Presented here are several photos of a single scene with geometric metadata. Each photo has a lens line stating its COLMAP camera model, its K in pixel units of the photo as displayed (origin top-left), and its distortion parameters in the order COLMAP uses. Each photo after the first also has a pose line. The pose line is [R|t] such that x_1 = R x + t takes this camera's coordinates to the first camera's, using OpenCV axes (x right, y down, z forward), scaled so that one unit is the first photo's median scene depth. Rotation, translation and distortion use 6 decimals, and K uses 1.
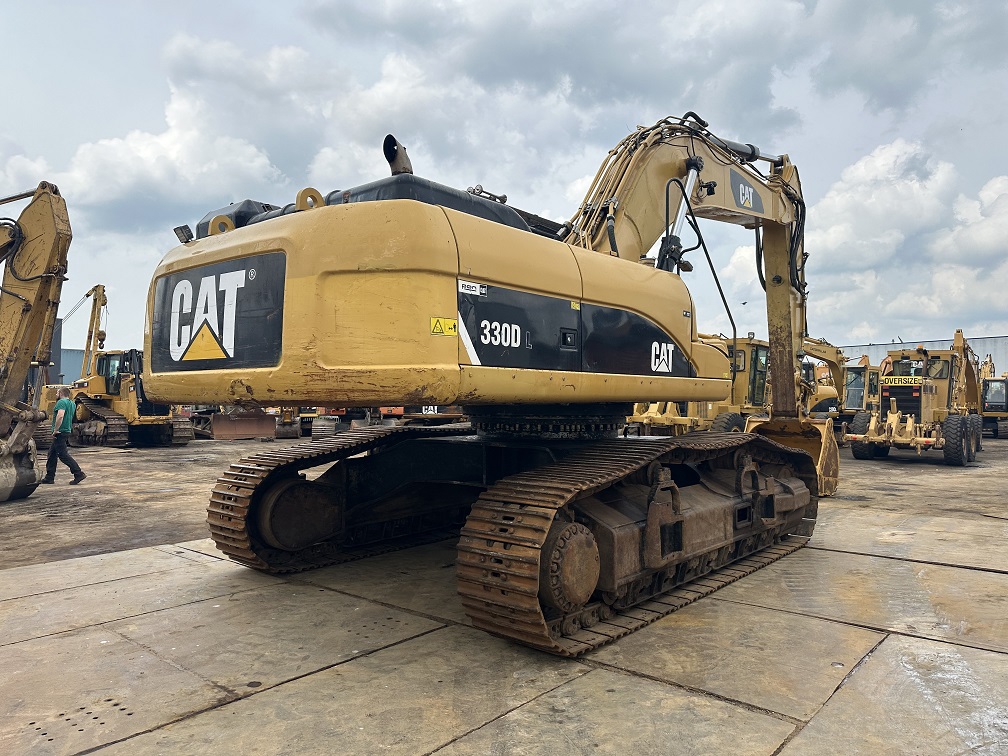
lens RADIAL K [[718.3, 0, 513.5], [0, 718.3, 372.9], [0, 0, 1]] dist [0.048578, -0.057810]
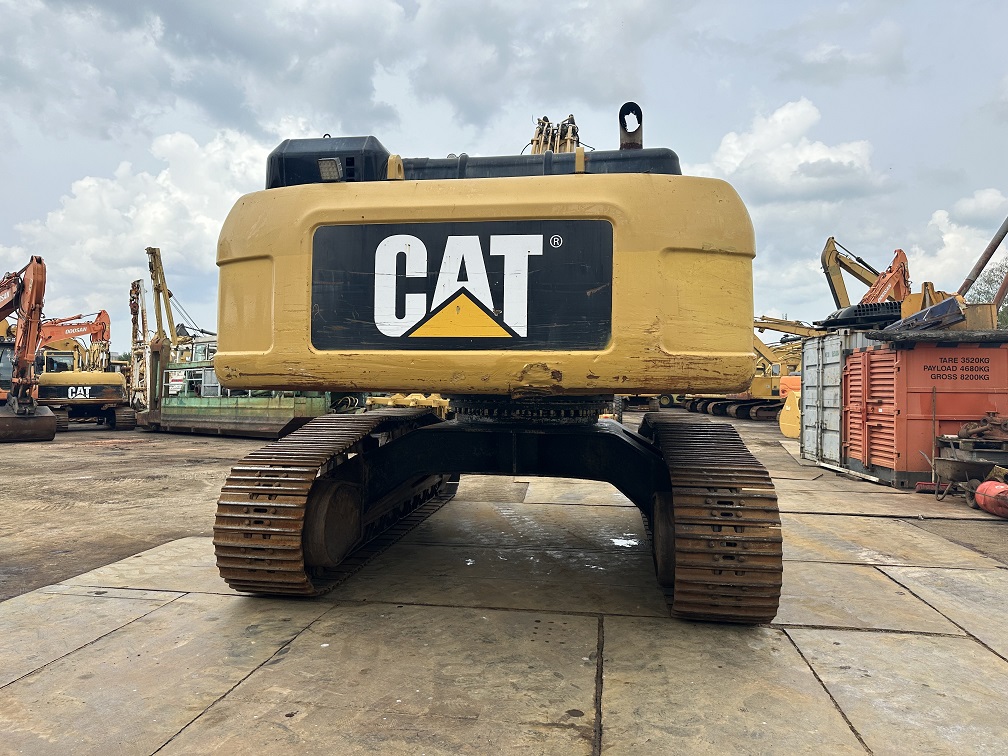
lens RADIAL K [[718.3, 0, 496.9], [0, 718.3, 381.5], [0, 0, 1]] dist [0.048578, -0.057810]
pose [[0.851178, 0.006723, 0.524834, -0.551408], [-0.026062, 0.999226, 0.029468, 0.004500], [-0.524230, -0.038761, 0.850694, 0.197405]]
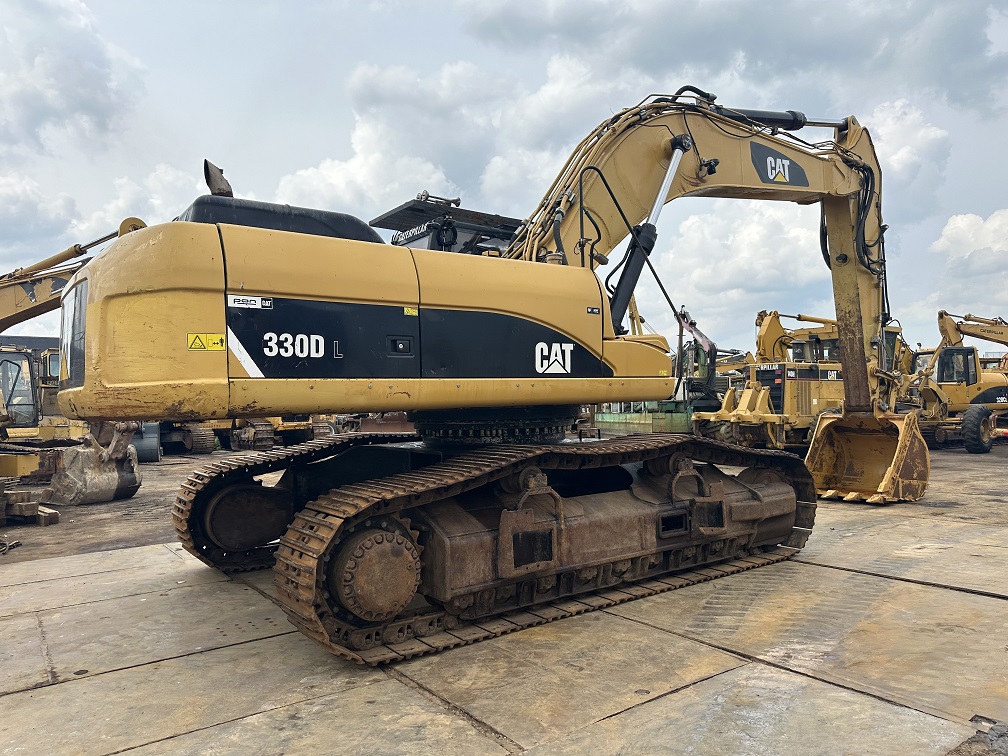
lens RADIAL K [[718.3, 0, 512.5], [0, 718.3, 388.2], [0, 0, 1]] dist [0.048578, -0.057810]
pose [[0.969894, -0.030515, -0.241608, 0.346916], [0.035995, 0.999184, 0.018299, -0.001004], [0.240852, -0.026445, 0.970201, 0.058087]]
